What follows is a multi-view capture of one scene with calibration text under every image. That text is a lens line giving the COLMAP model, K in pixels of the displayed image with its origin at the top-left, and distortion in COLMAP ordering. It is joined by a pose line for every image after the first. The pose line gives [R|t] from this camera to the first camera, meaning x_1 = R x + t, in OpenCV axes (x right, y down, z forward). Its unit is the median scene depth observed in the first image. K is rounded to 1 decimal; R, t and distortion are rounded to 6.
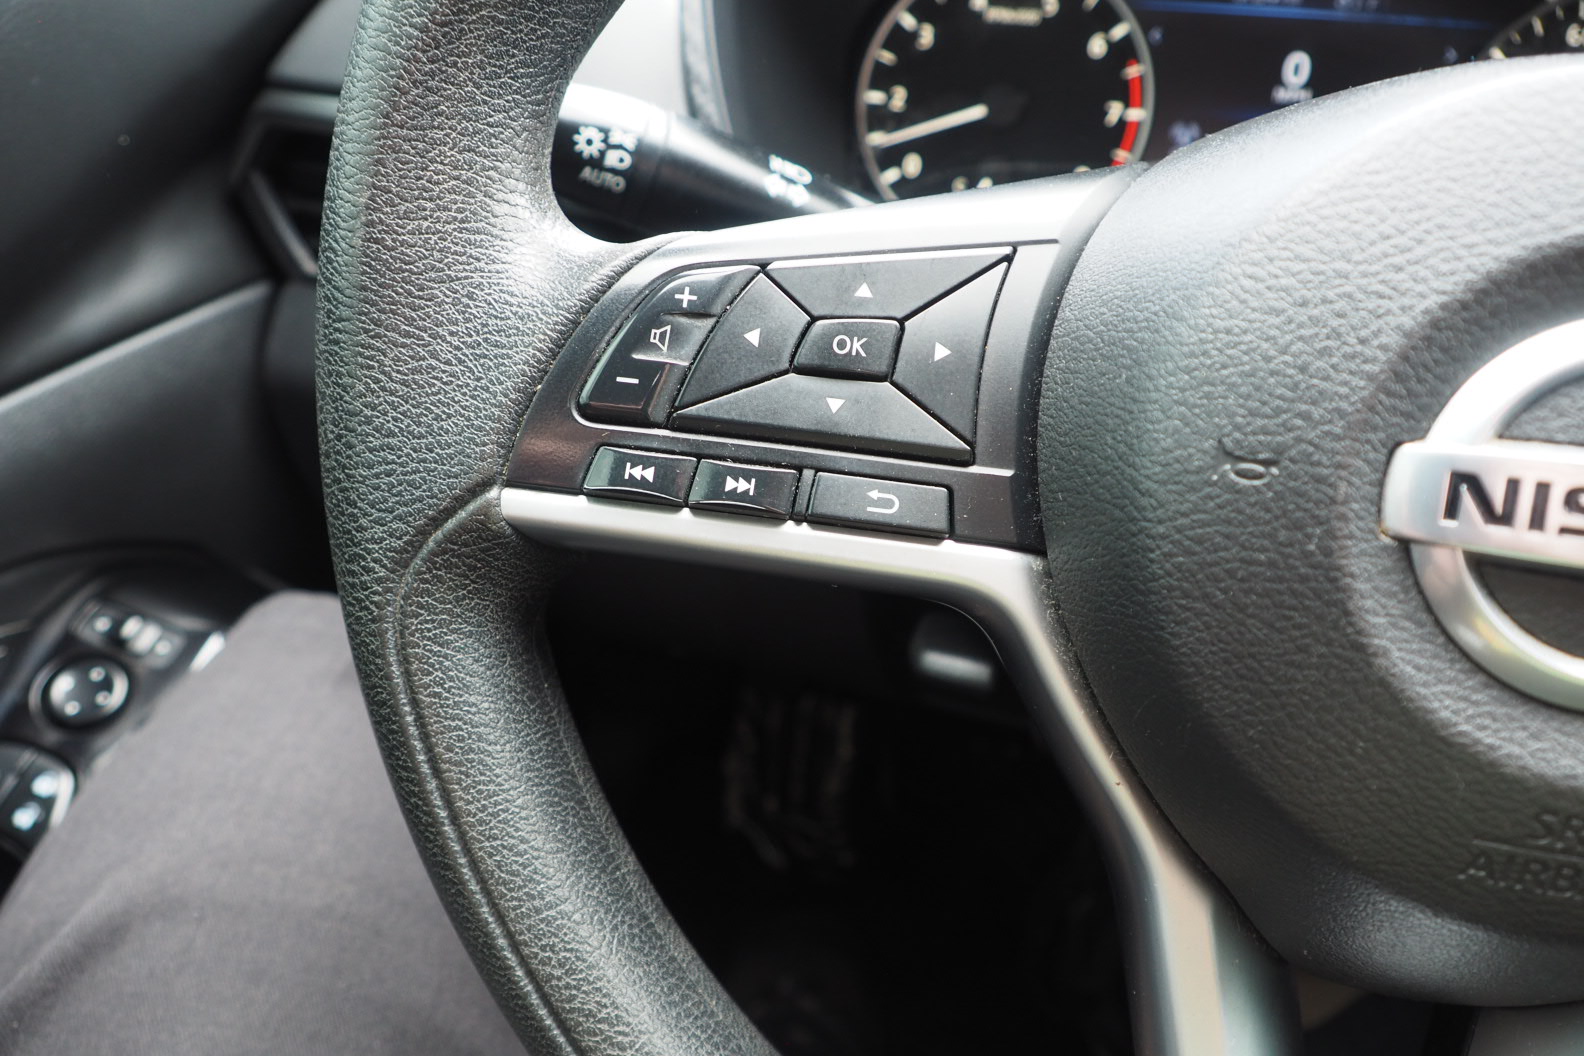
lens RADIAL K [[1123.5, 0, 800.4], [0, 1123.5, 517.1], [0, 0, 1]] dist [-0.048858, 0.014774]
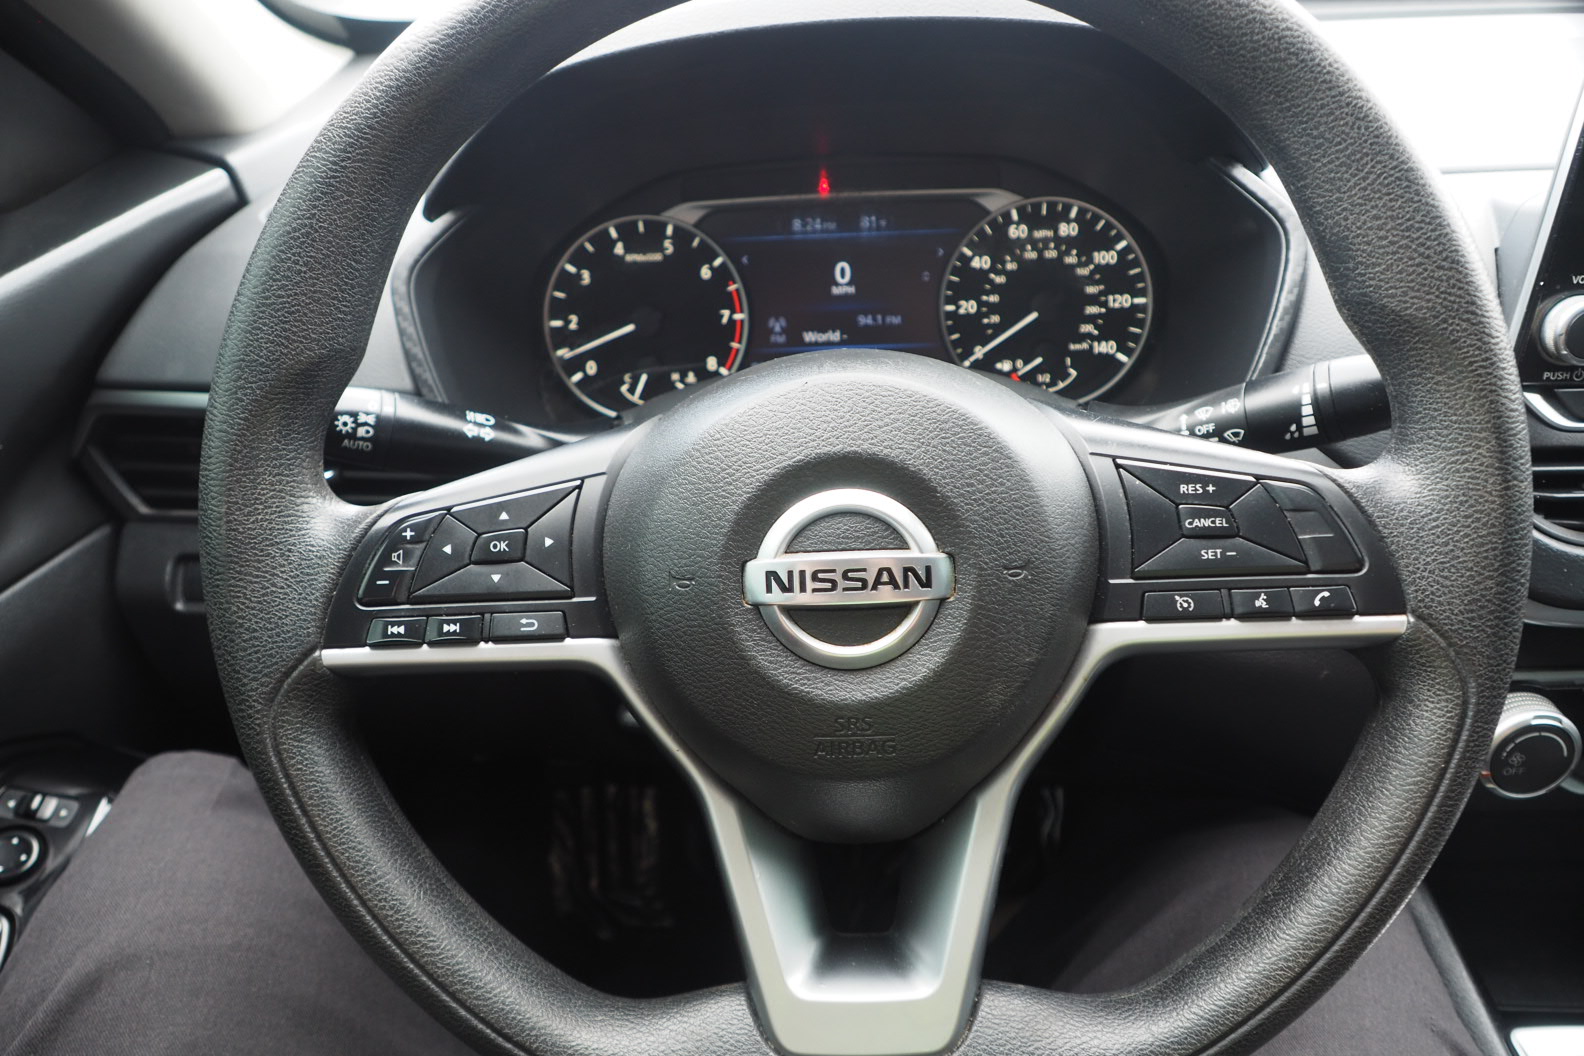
lens RADIAL K [[1123.5, 0, 799.0], [0, 1123.5, 525.8], [0, 0, 1]] dist [-0.048858, 0.014774]
pose [[0.974438, -0.150123, 0.167133, 0.220093], [0.162873, 0.984483, -0.065312, 0.020095], [-0.154735, 0.090864, 0.983769, -0.926147]]
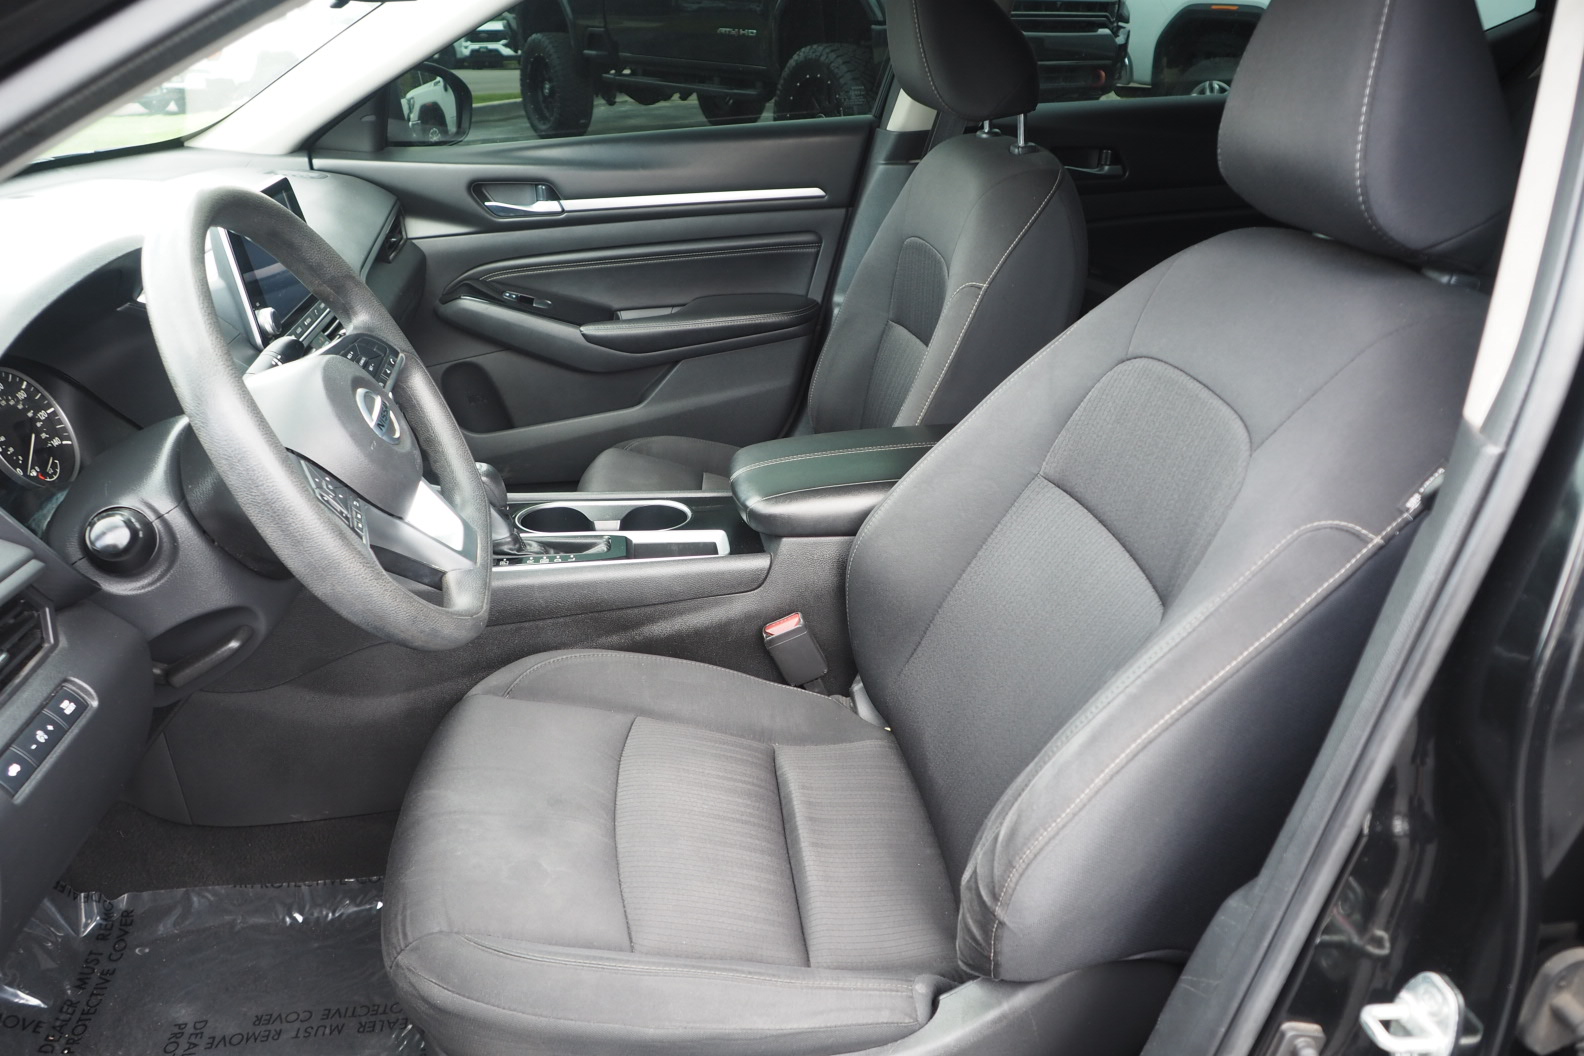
lens RADIAL K [[1123.5, 0, 798.5], [0, 1123.5, 531.0], [0, 0, 1]] dist [-0.048858, 0.014774]
pose [[-0.397315, -0.391390, 0.830033, -4.263029], [0.509921, 0.657840, 0.554281, -1.395612], [-0.762969, 0.643475, -0.061792, -0.011950]]
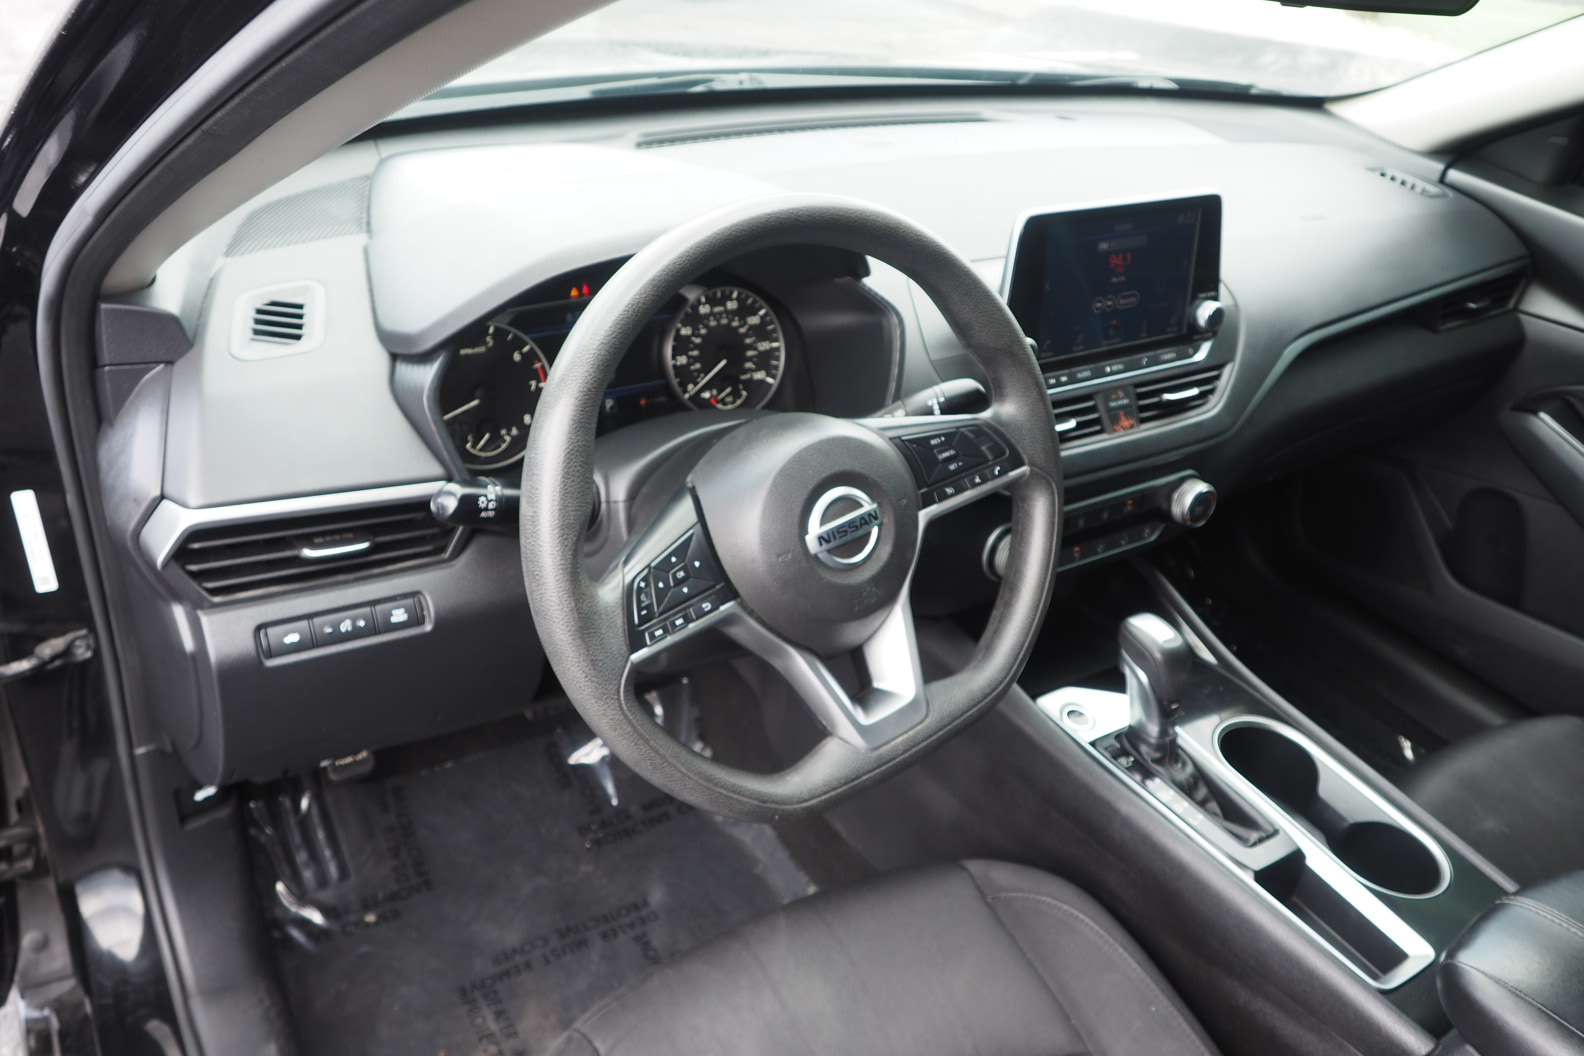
lens RADIAL K [[1230.0, 0, 781.7], [0, 1230.0, 534.6], [0, 0, 1]] dist [-0.030041, 0.012400]
pose [[0.669927, -0.332135, 0.663991, -2.309031], [0.331749, 0.934018, 0.132491, -0.593845], [-0.664185, 0.131519, 0.735909, -2.127481]]
